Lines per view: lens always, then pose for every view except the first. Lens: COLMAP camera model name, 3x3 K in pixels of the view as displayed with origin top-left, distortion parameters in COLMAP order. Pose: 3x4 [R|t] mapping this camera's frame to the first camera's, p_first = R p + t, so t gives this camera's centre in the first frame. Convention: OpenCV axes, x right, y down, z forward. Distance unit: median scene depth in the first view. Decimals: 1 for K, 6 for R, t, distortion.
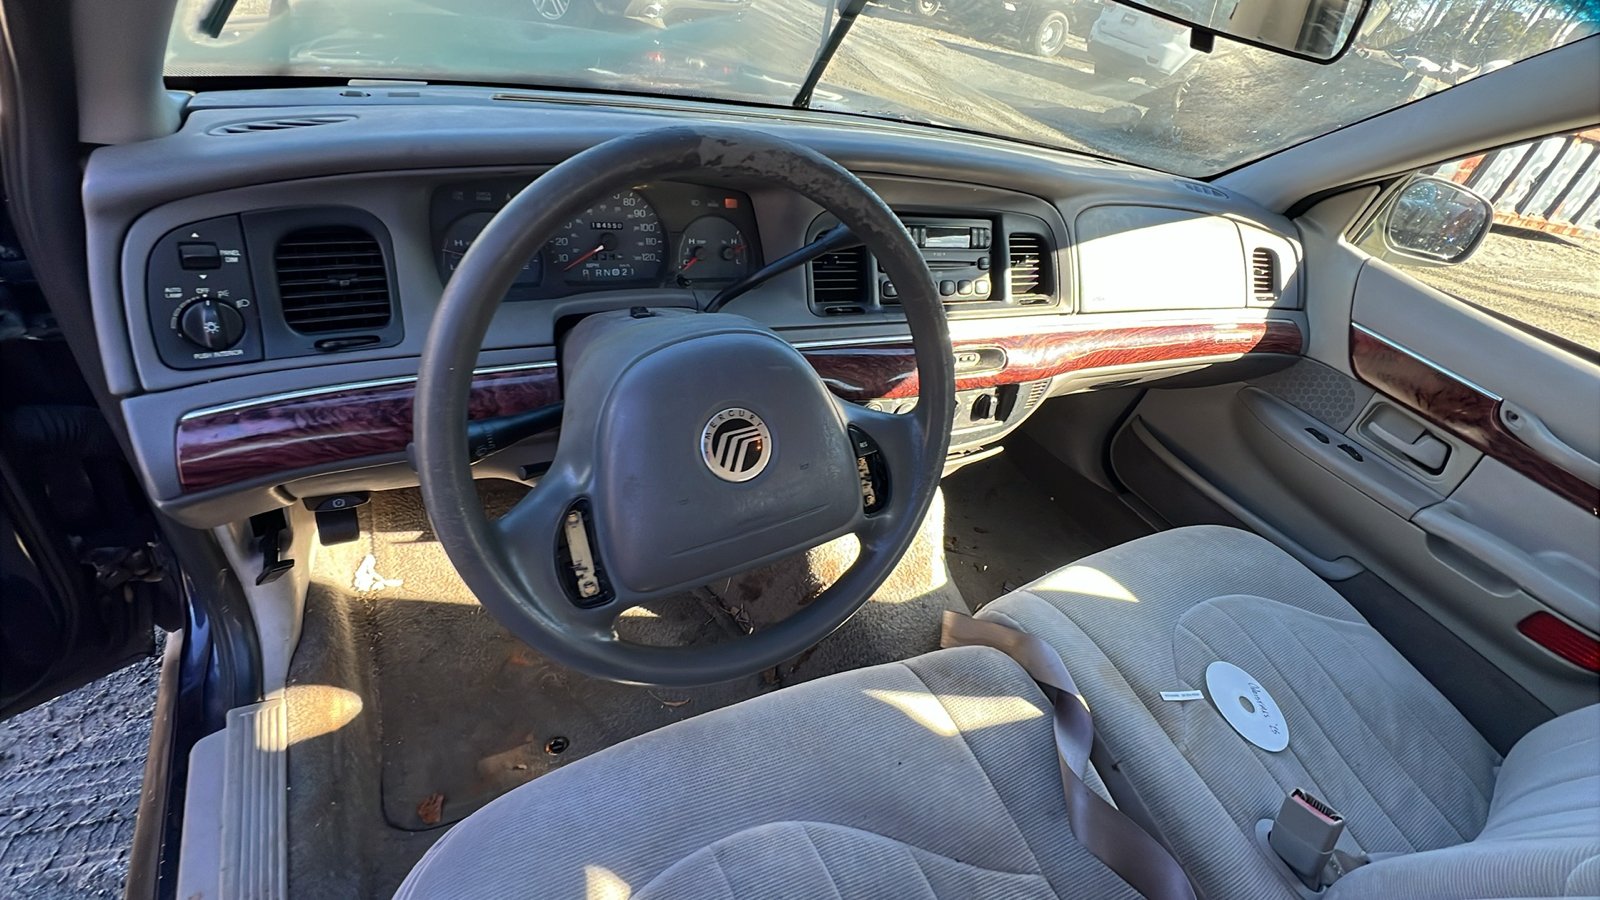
lens RADIAL K [[734.3, 0, 796.3], [0, 734.3, 452.3], [0, 0, 1]] dist [0.001139, 0.000101]
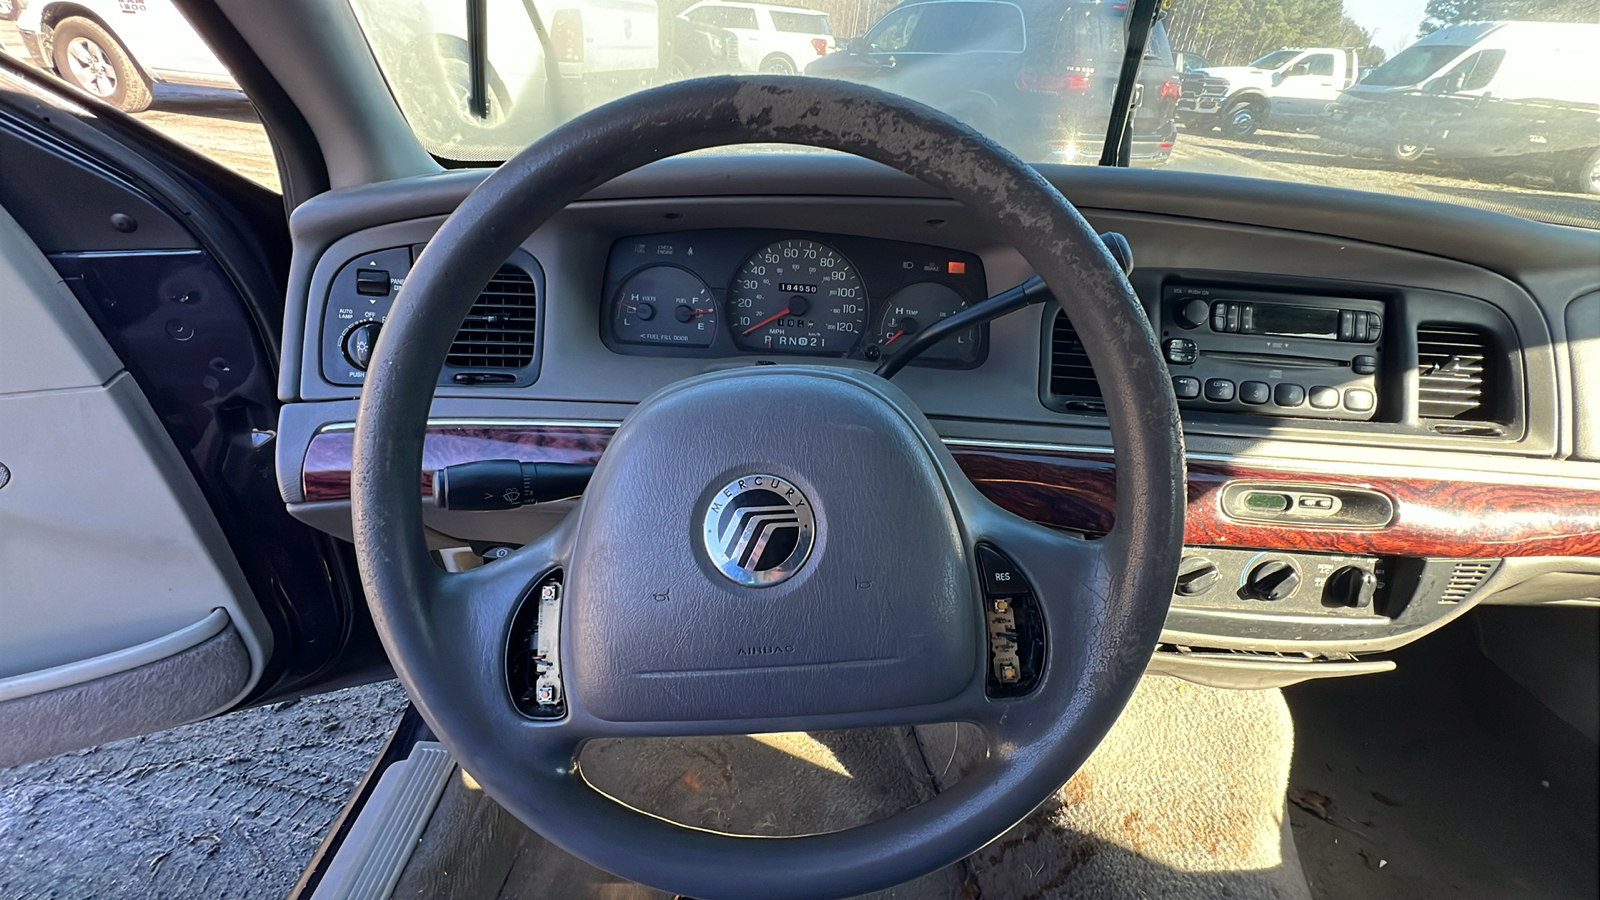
lens RADIAL K [[734.3, 0, 796.3], [0, 734.3, 452.3], [0, 0, 1]] dist [0.001139, 0.000101]
pose [[0.868129, 0.093067, -0.487534, 0.145371], [-0.188126, 0.970670, -0.149693, 0.008508], [0.459304, 0.221671, 0.860176, 0.234802]]
